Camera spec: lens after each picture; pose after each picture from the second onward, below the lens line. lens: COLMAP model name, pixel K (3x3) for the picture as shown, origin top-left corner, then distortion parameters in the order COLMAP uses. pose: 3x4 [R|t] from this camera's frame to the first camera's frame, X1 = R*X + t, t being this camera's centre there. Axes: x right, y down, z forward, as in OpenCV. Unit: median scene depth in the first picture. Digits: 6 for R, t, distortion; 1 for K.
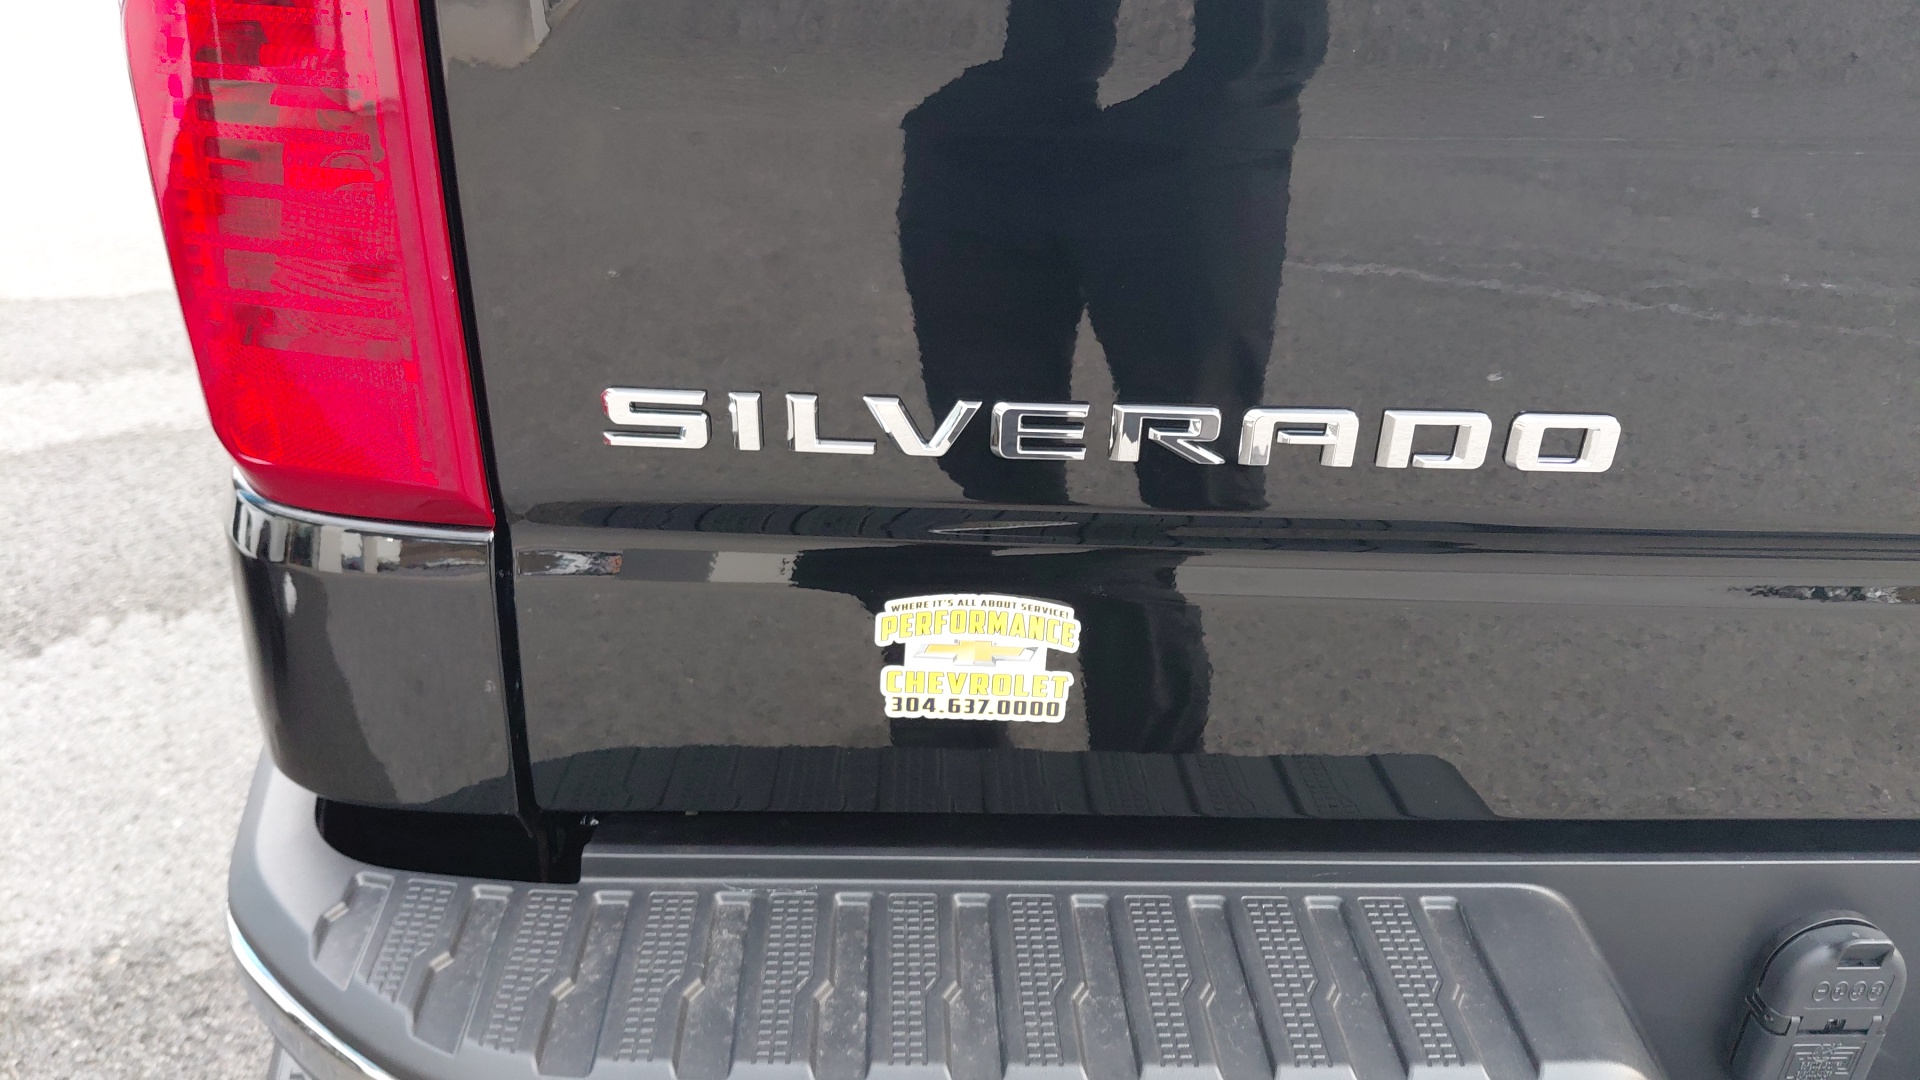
lens RADIAL K [[1411.6, 0, 962.2], [0, 1411.6, 505.8], [0, 0, 1]] dist [0.091765, -0.156169]
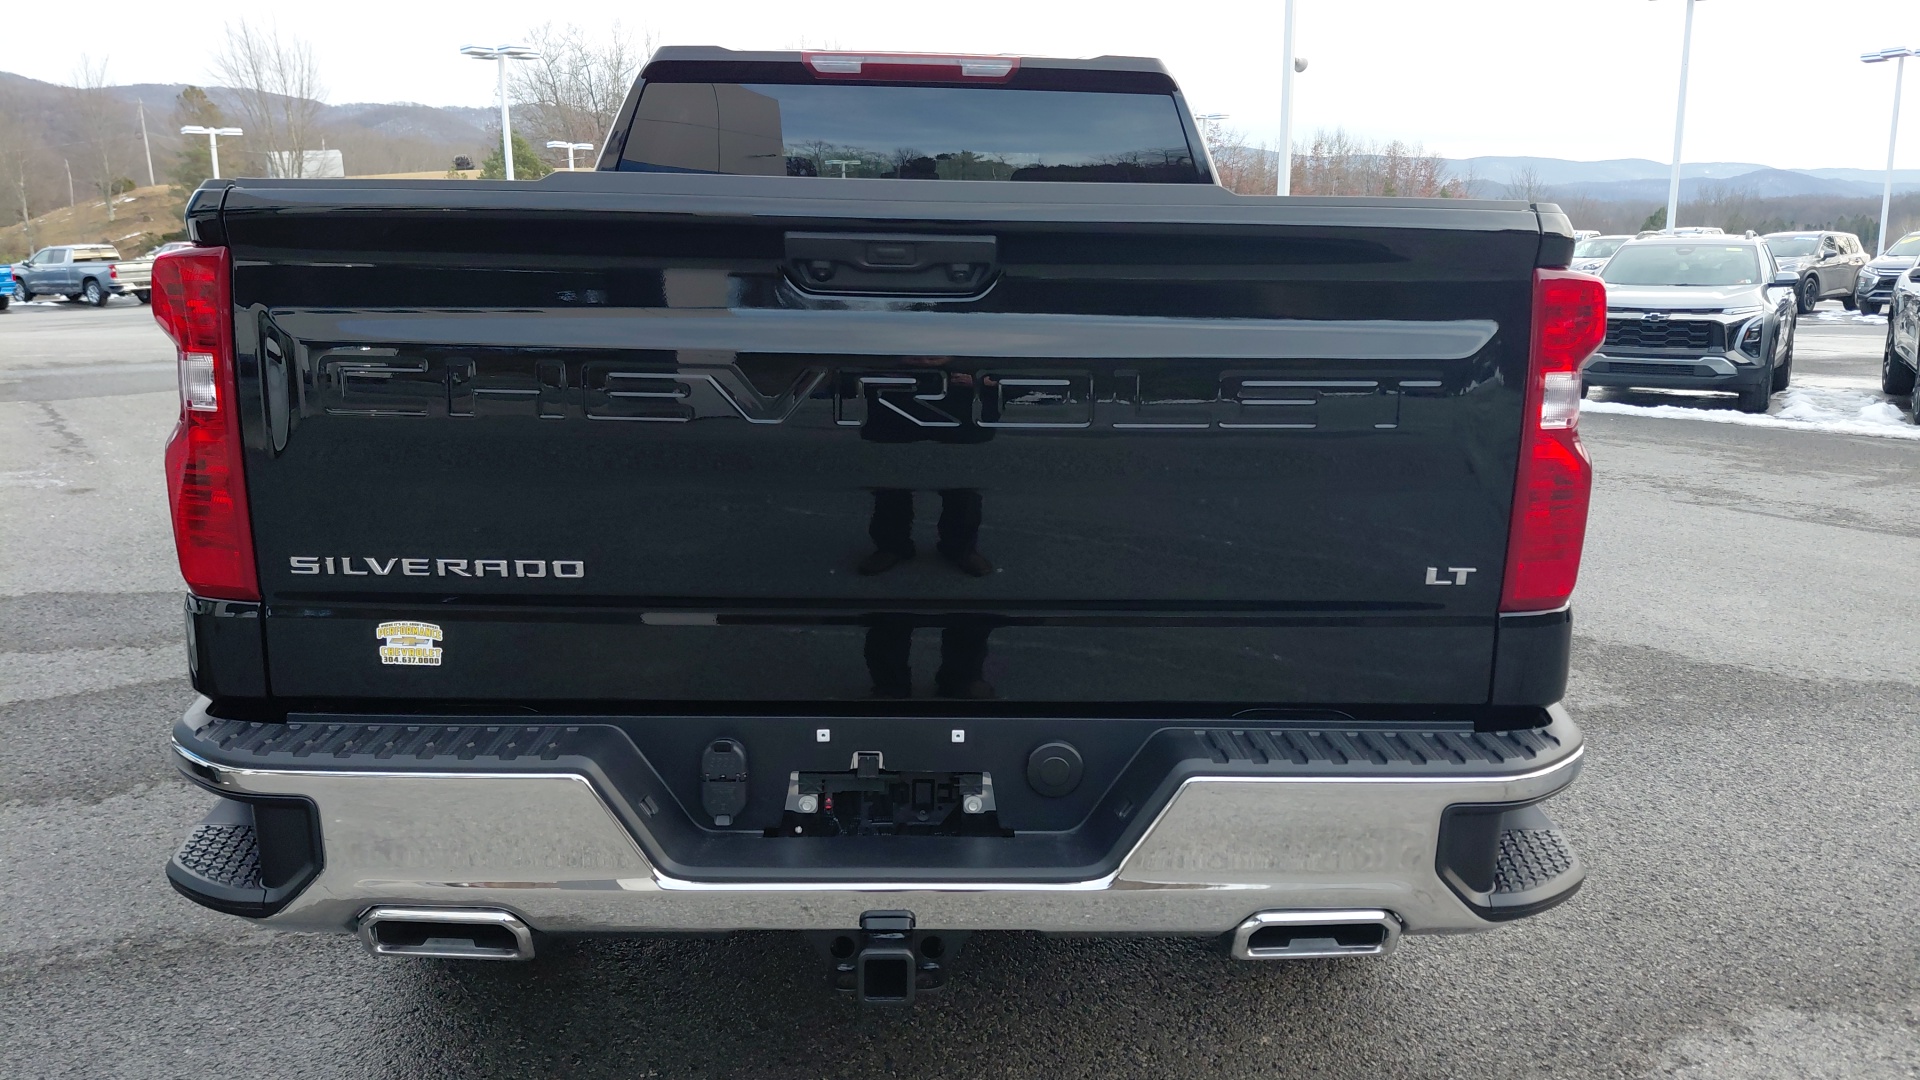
lens RADIAL K [[1411.6, 0, 962.2], [0, 1411.6, 505.8], [0, 0, 1]] dist [0.091765, -0.156169]
pose [[0.999260, -0.014875, -0.035473, 1.376894], [0.006904, 0.976584, -0.215026, 0.507794], [0.037841, 0.214622, 0.975964, -2.159734]]
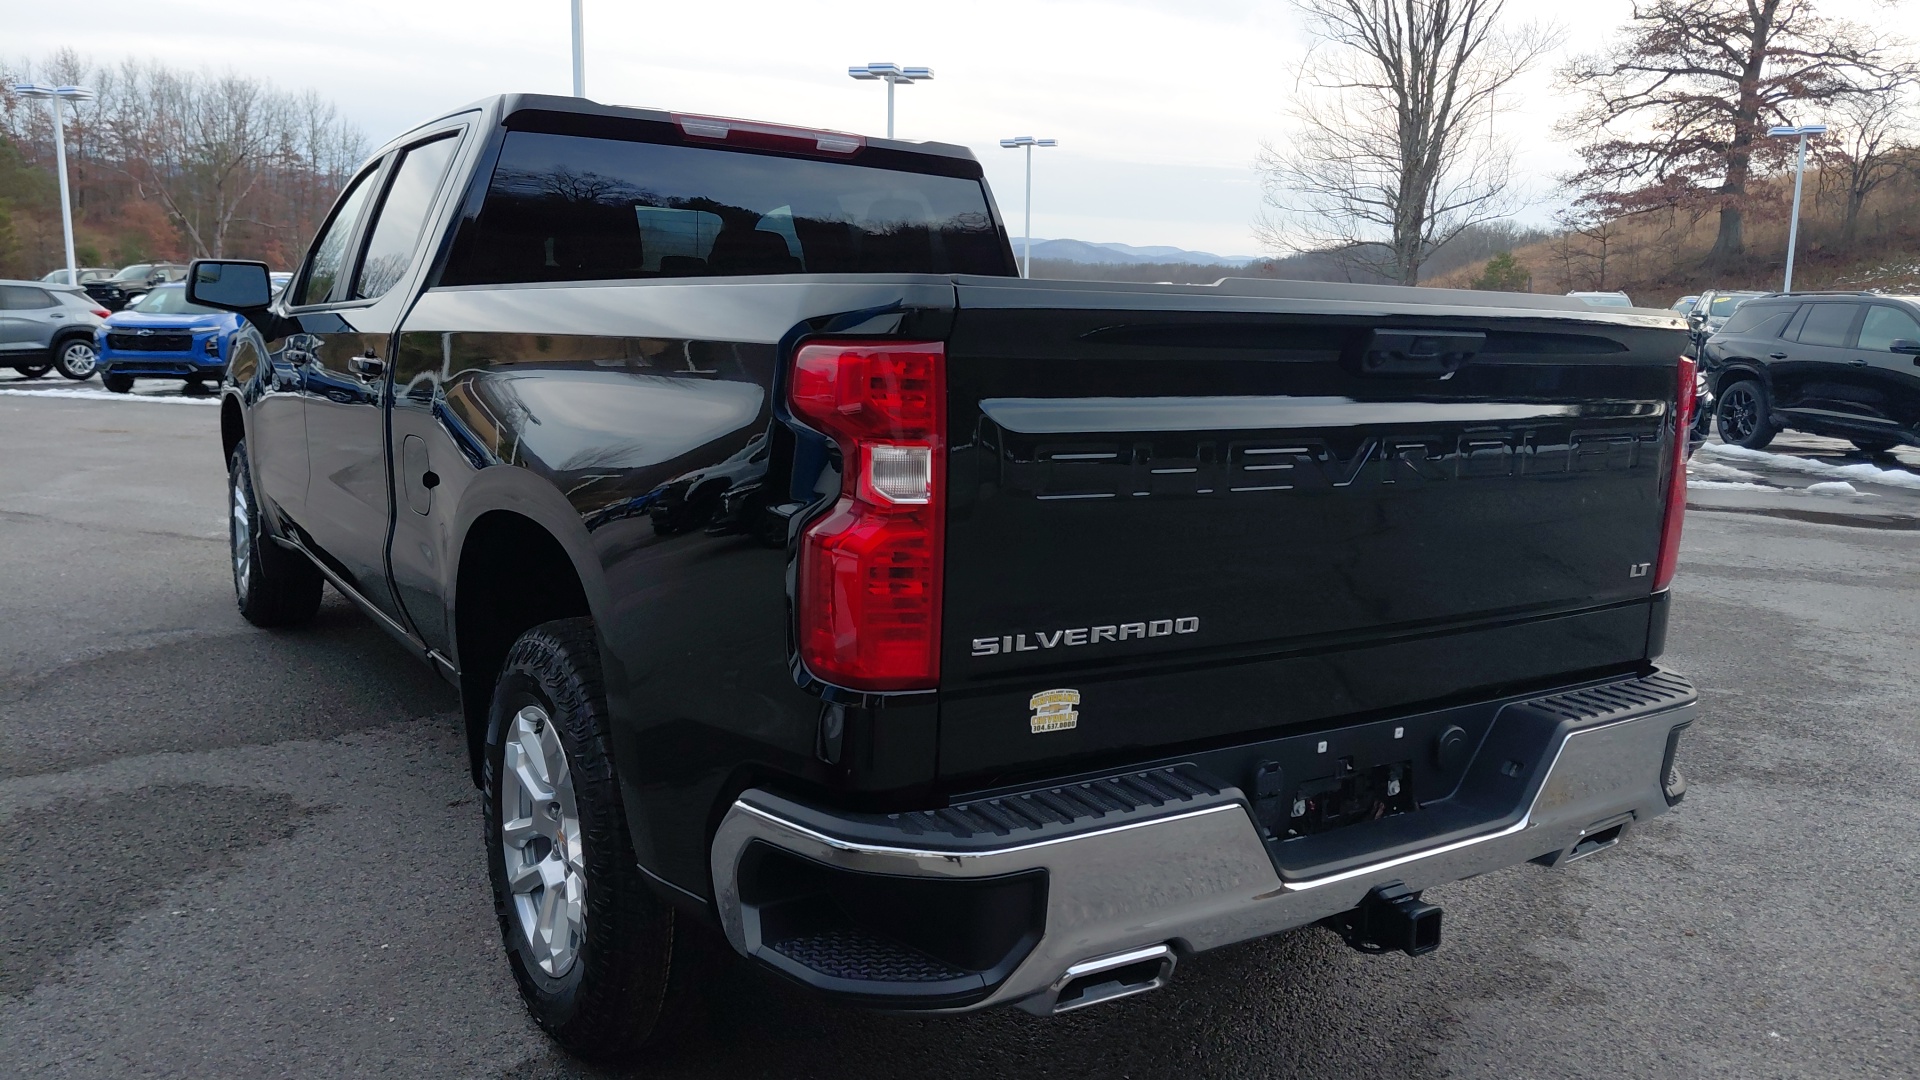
lens RADIAL K [[1411.6, 0, 962.2], [0, 1411.6, 505.8], [0, 0, 1]] dist [0.091765, -0.156169]
pose [[0.867186, -0.072816, 0.492633, -1.814350], [0.187220, 0.964350, -0.187025, 0.228790], [-0.461452, 0.254416, 0.849903, -1.895433]]
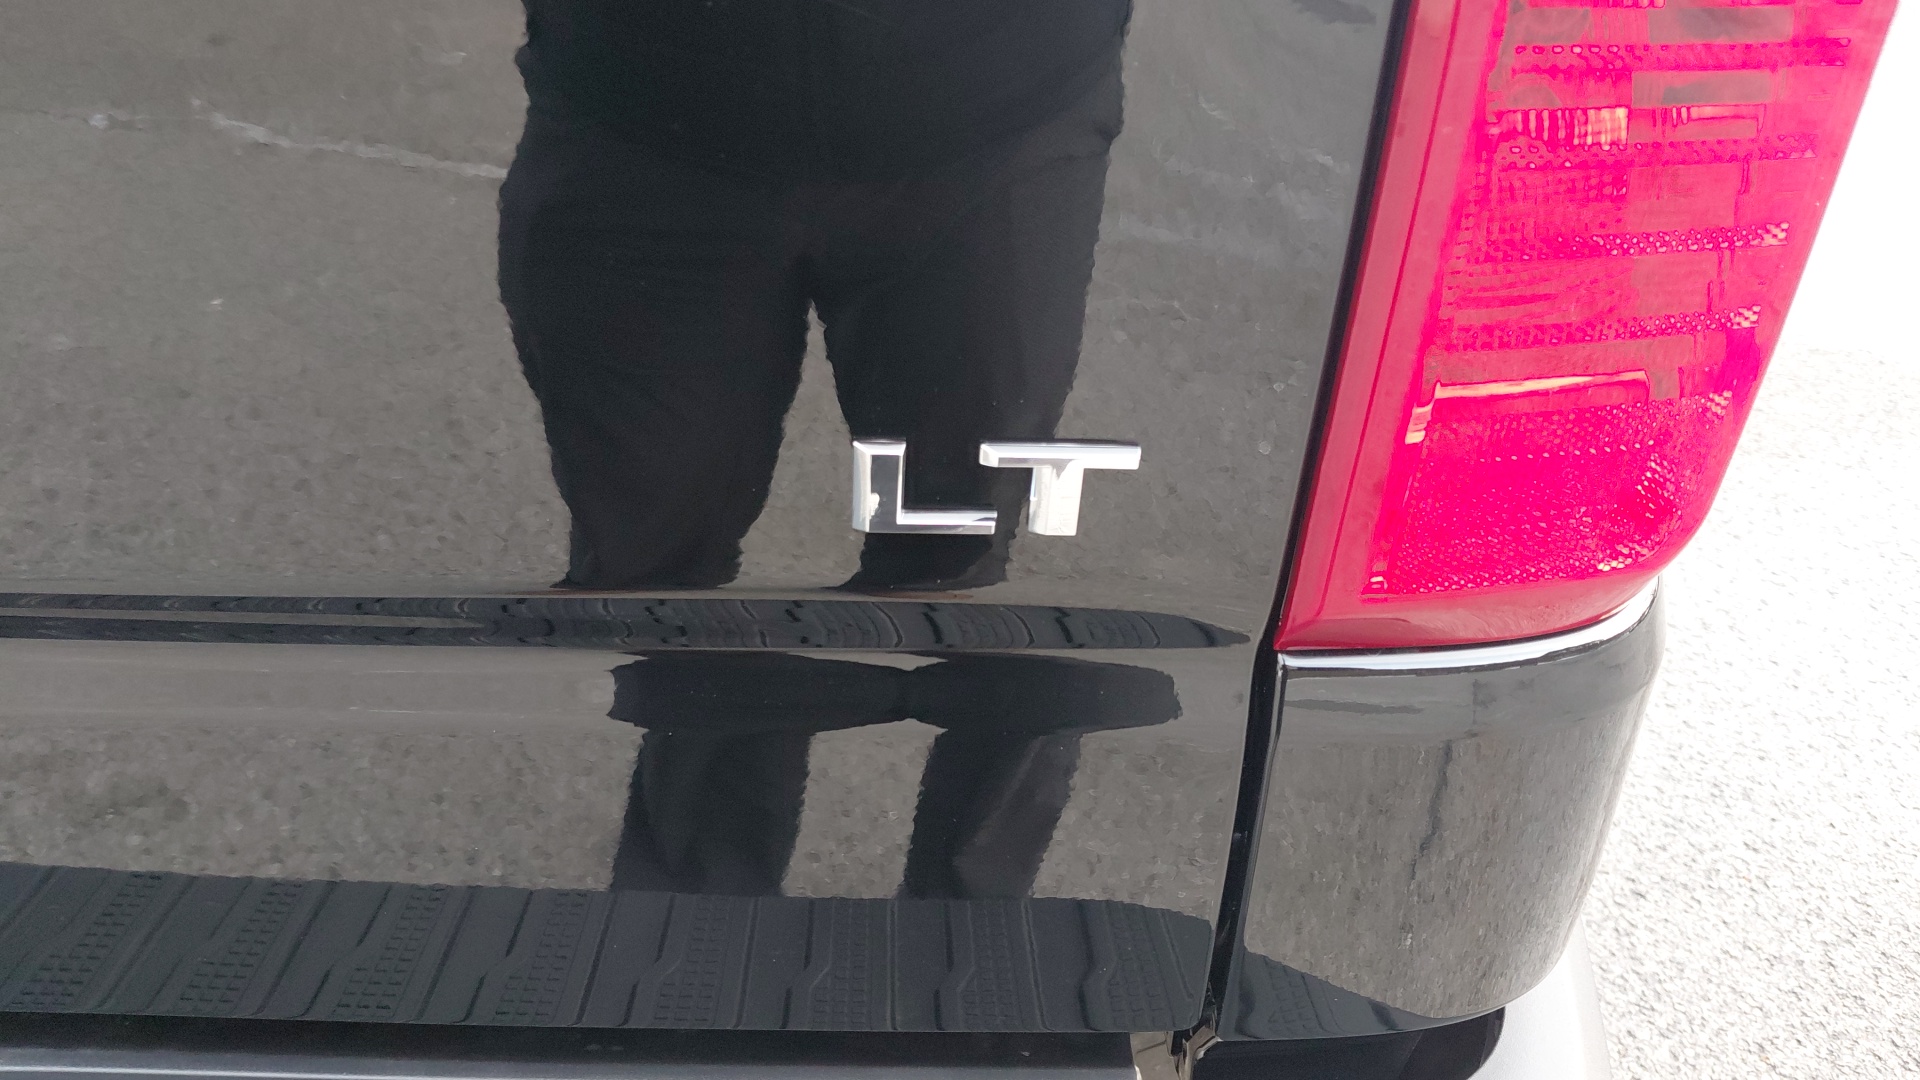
lens RADIAL K [[1411.6, 0, 962.2], [0, 1411.6, 505.8], [0, 0, 1]] dist [0.091765, -0.156169]
pose [[0.997045, 0.035951, -0.067882, 2.400875], [-0.030912, 0.996789, 0.073872, -0.062337], [0.070319, -0.071555, 0.994955, 0.527389]]
